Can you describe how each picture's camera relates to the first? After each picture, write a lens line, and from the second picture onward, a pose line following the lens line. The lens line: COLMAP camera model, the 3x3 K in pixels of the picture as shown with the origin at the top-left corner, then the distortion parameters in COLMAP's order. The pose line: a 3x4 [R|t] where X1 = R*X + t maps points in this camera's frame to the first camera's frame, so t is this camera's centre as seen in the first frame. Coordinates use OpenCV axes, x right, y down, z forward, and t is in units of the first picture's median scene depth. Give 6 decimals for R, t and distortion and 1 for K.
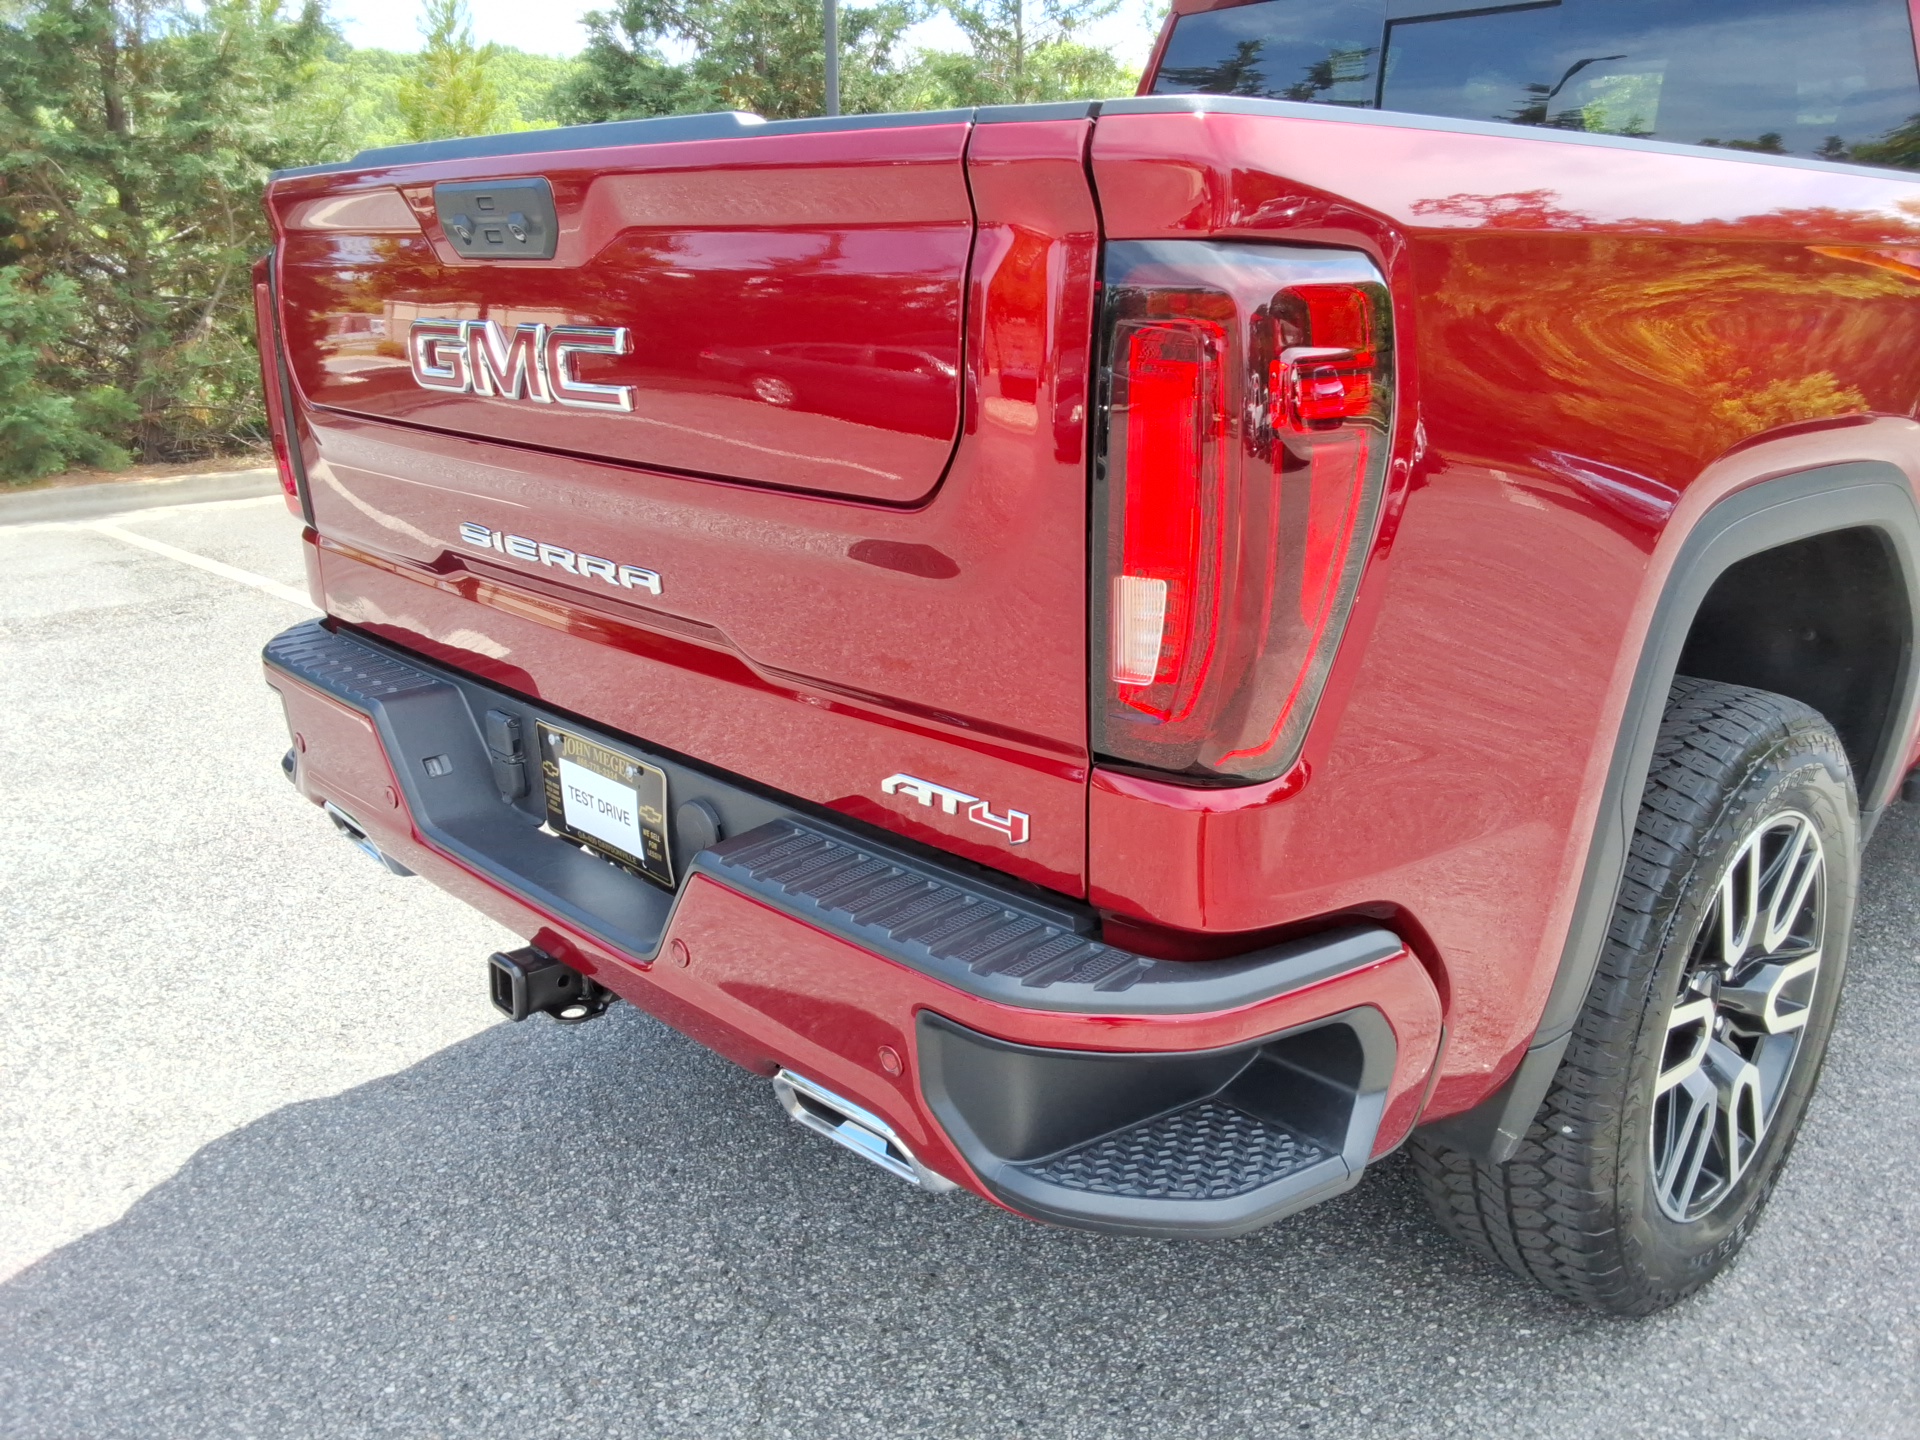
lens RADIAL K [[1532.7, 0, 978.1], [0, 1532.7, 701.2], [0, 0, 1]] dist [0.112336, -0.180826]
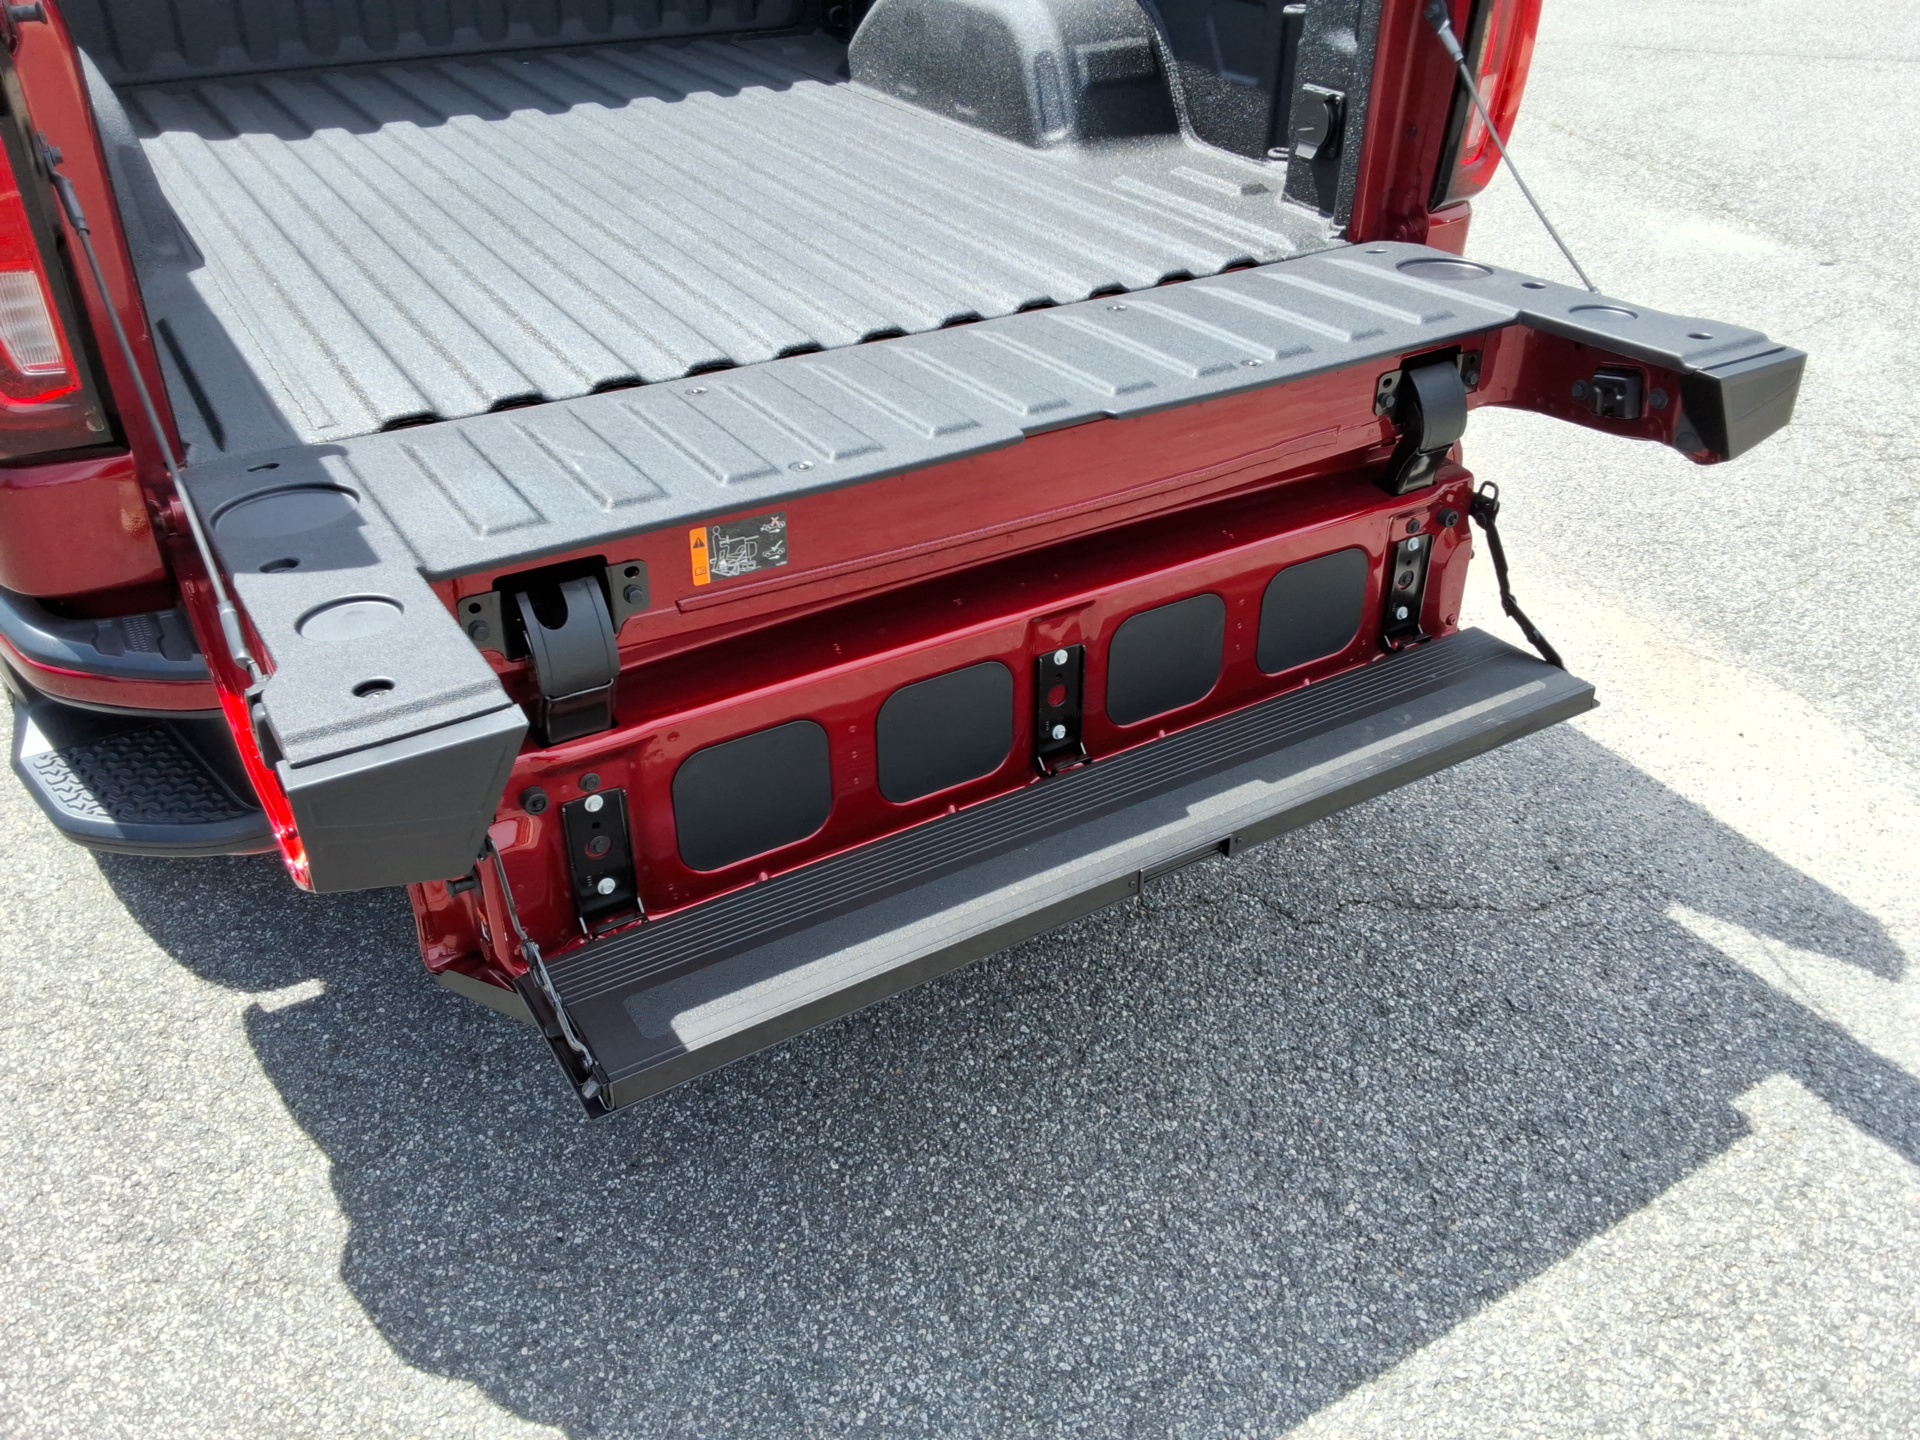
lens RADIAL K [[1532.7, 0, 978.1], [0, 1532.7, 701.2], [0, 0, 1]] dist [0.112336, -0.180826]
pose [[0.217694, -0.527565, 0.821148, -0.842058], [0.252612, 0.843113, 0.474708, -0.215756], [-0.942760, 0.104091, 0.316810, 0.514453]]
